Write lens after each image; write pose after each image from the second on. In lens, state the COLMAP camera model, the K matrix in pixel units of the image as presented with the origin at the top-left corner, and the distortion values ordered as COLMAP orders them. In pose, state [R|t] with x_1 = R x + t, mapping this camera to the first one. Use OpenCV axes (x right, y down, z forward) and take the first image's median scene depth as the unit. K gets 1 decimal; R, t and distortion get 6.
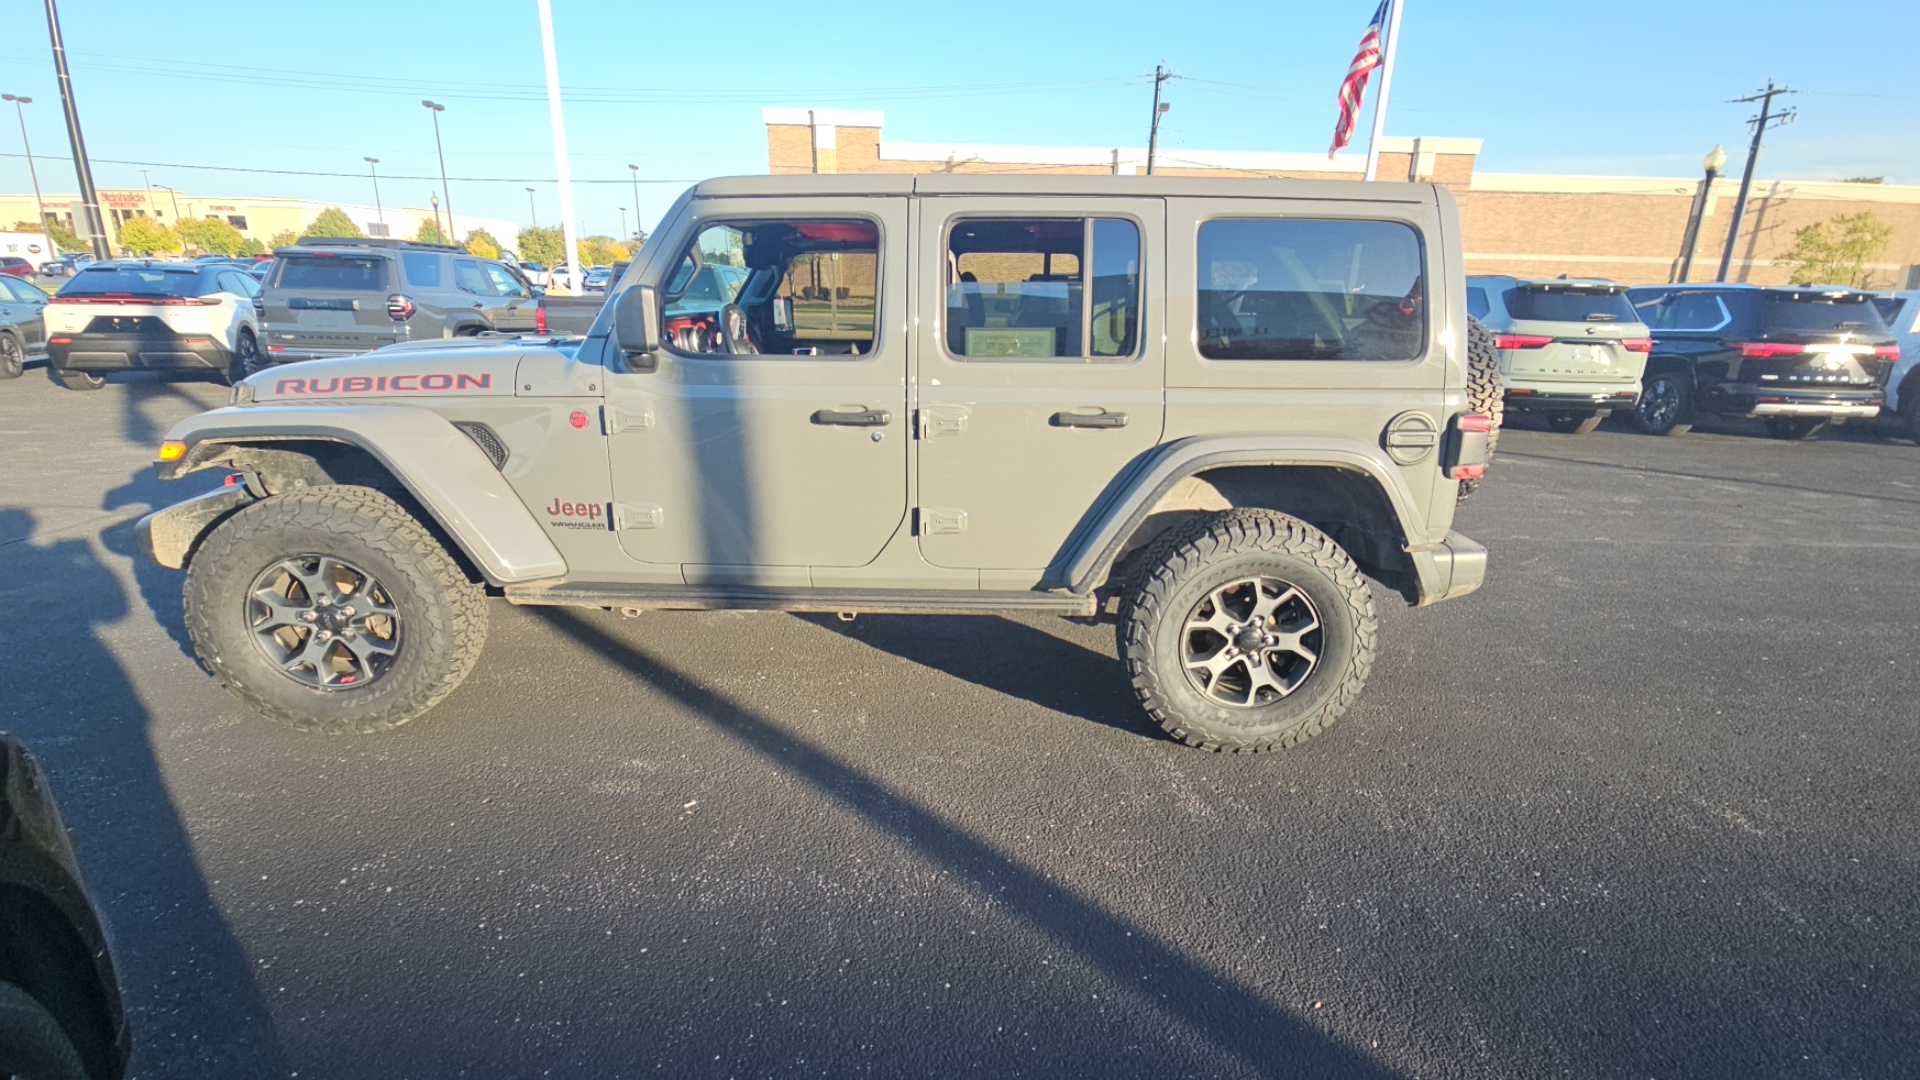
lens RADIAL K [[861.5, 0, 978.9], [0, 861.5, 547.0], [0, 0, 1]] dist [0.007348, -0.006189]
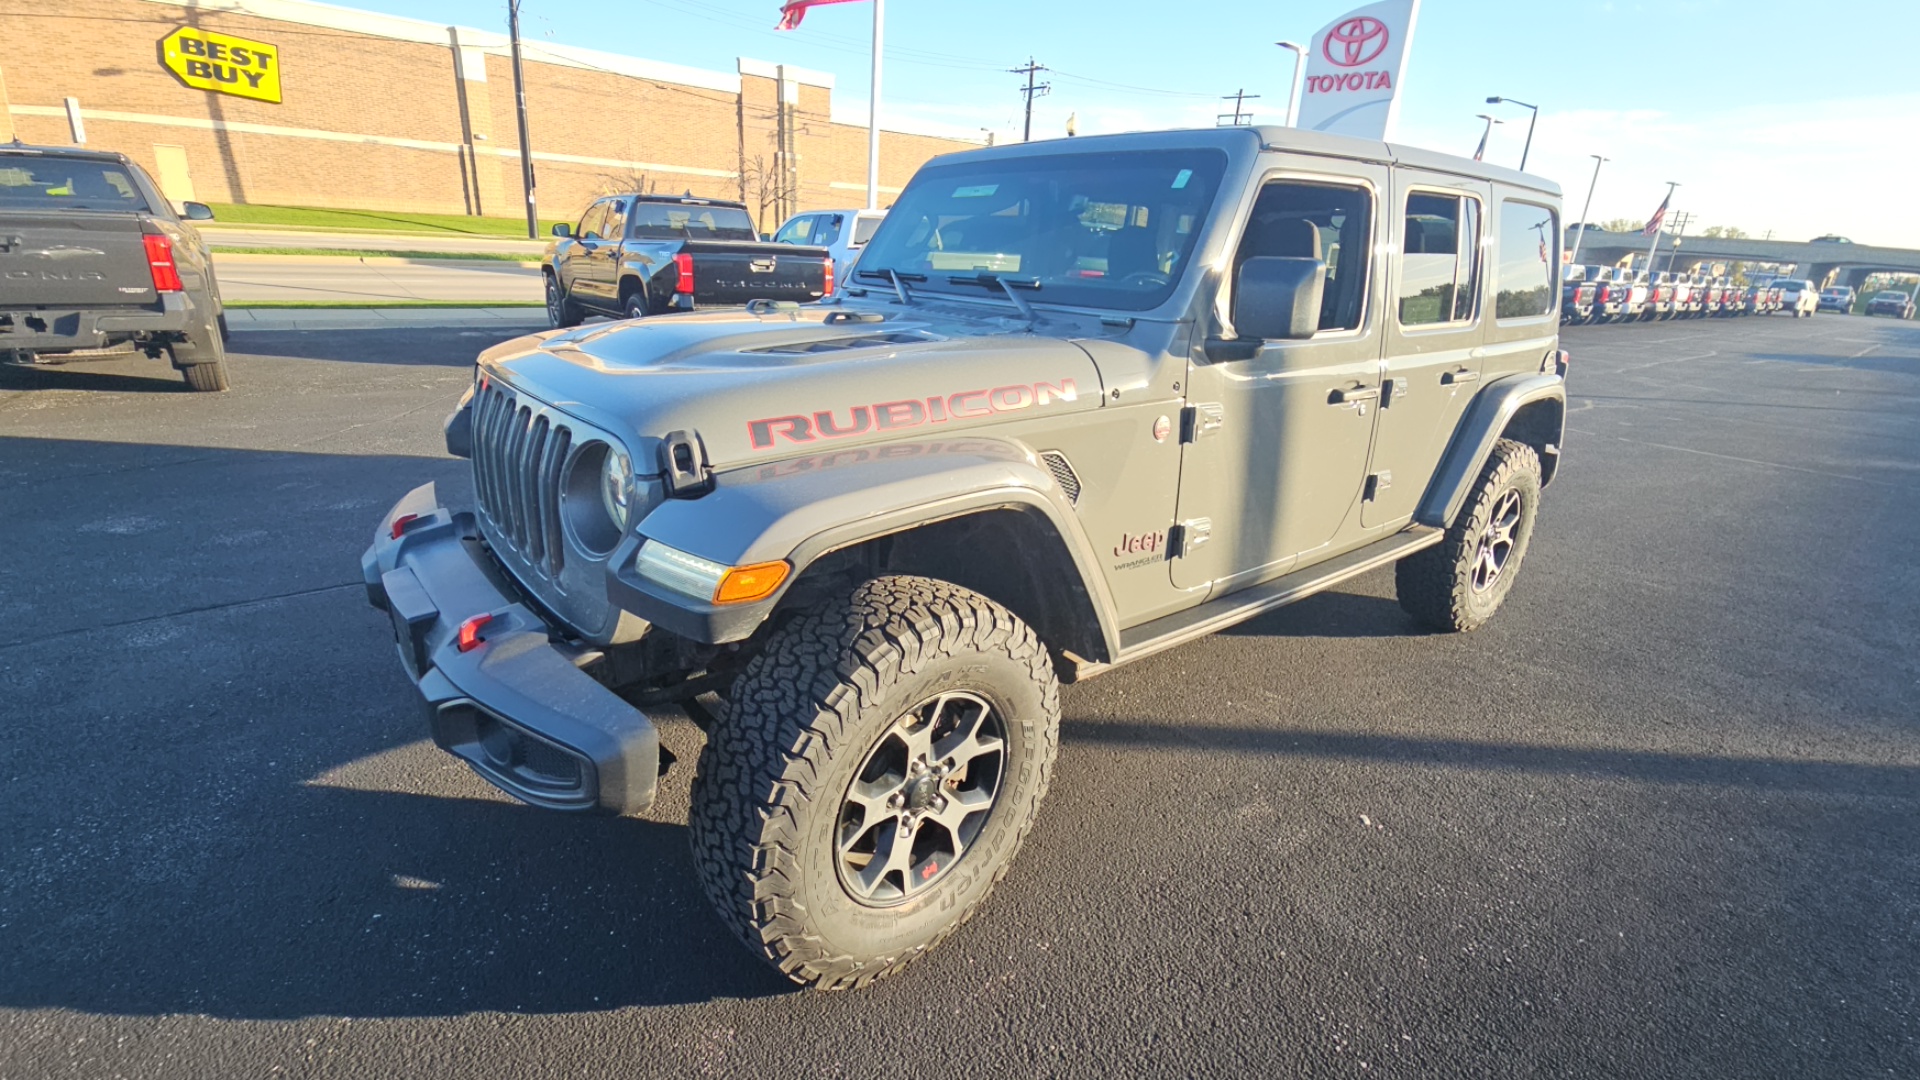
lens RADIAL K [[853.4, 0, 1052.1], [0, 853.4, 526.8], [0, 0, 1]] dist [0.010783, -0.013447]
pose [[0.756442, -0.188537, 0.626298, -1.014099], [0.147814, 0.982058, 0.117104, -0.160946], [-0.637139, 0.003993, 0.770738, 0.452212]]
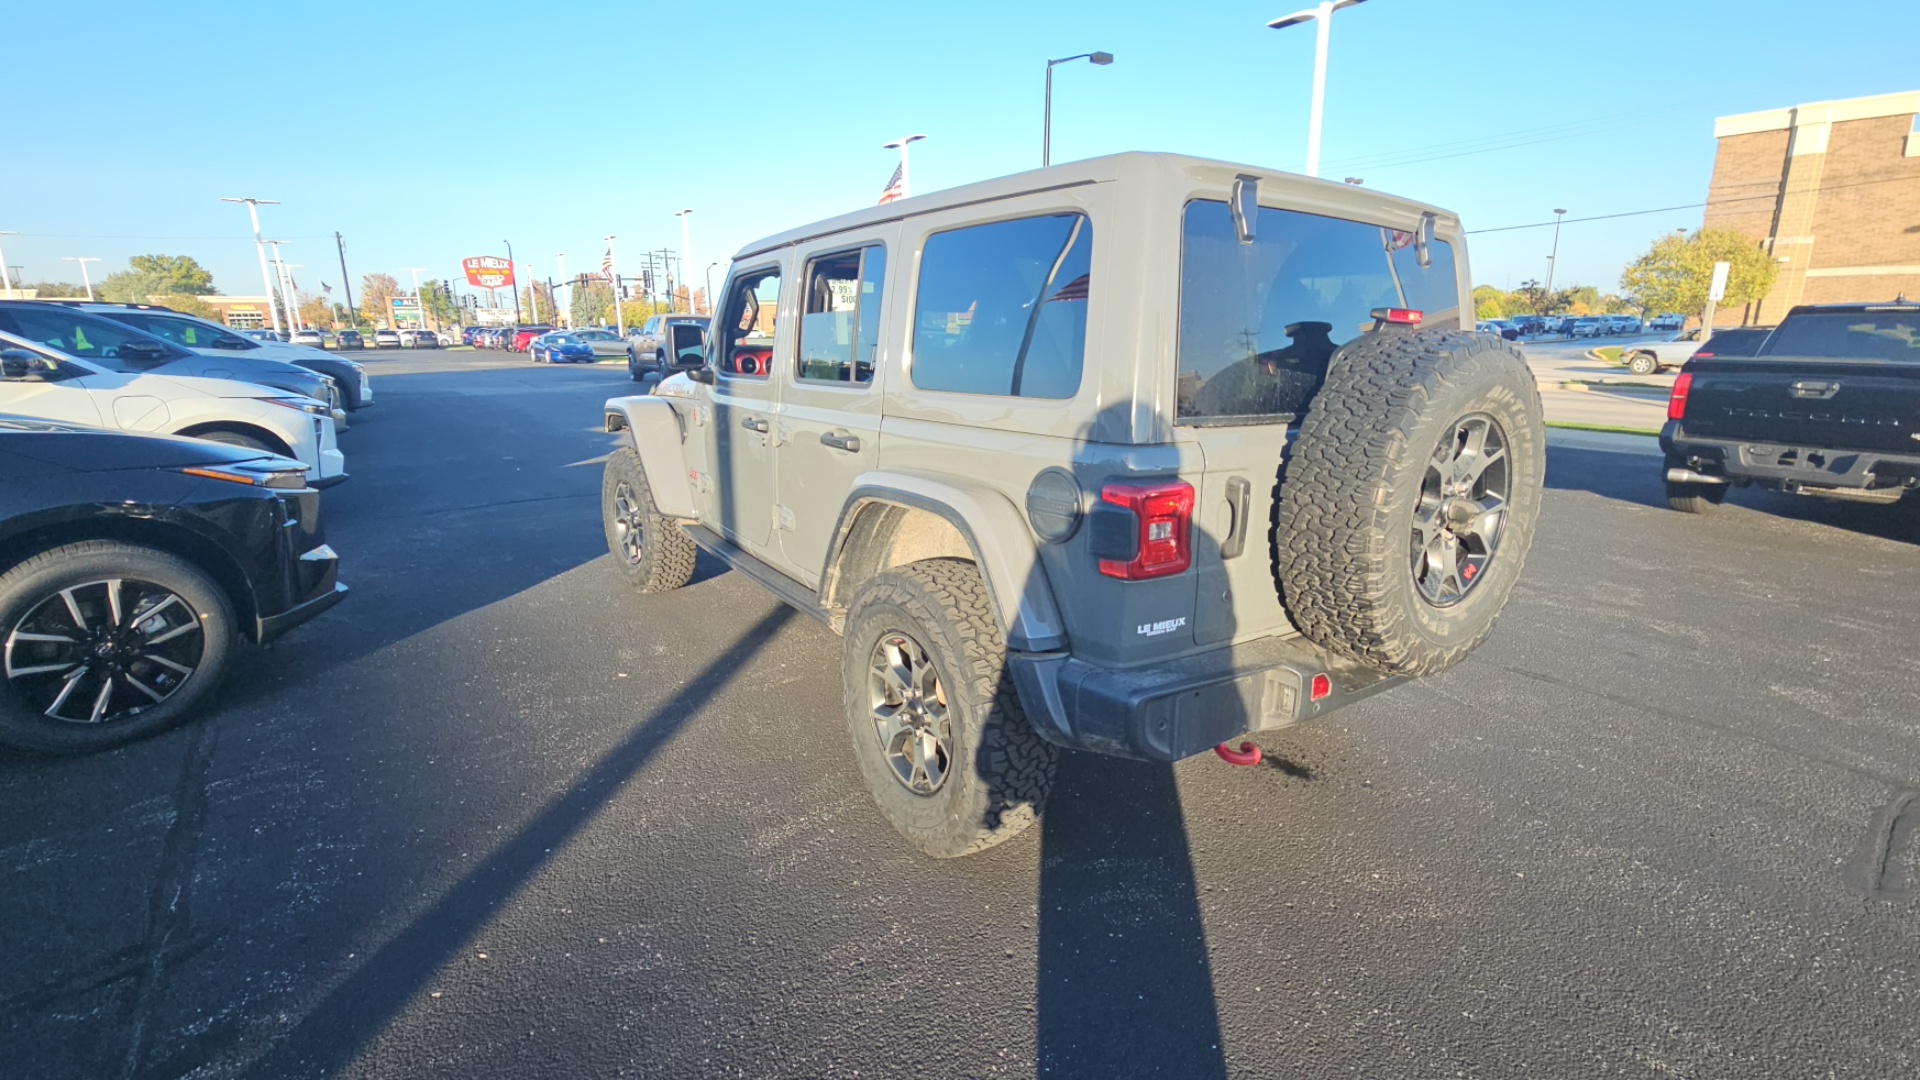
lens RADIAL K [[861.5, 0, 978.9], [0, 861.5, 547.0], [0, 0, 1]] dist [0.007348, -0.006189]
pose [[0.573924, 0.176843, -0.799586, 1.029475], [-0.224979, 0.972884, 0.053686, -0.114441], [0.787398, 0.149078, 0.598147, 0.516175]]
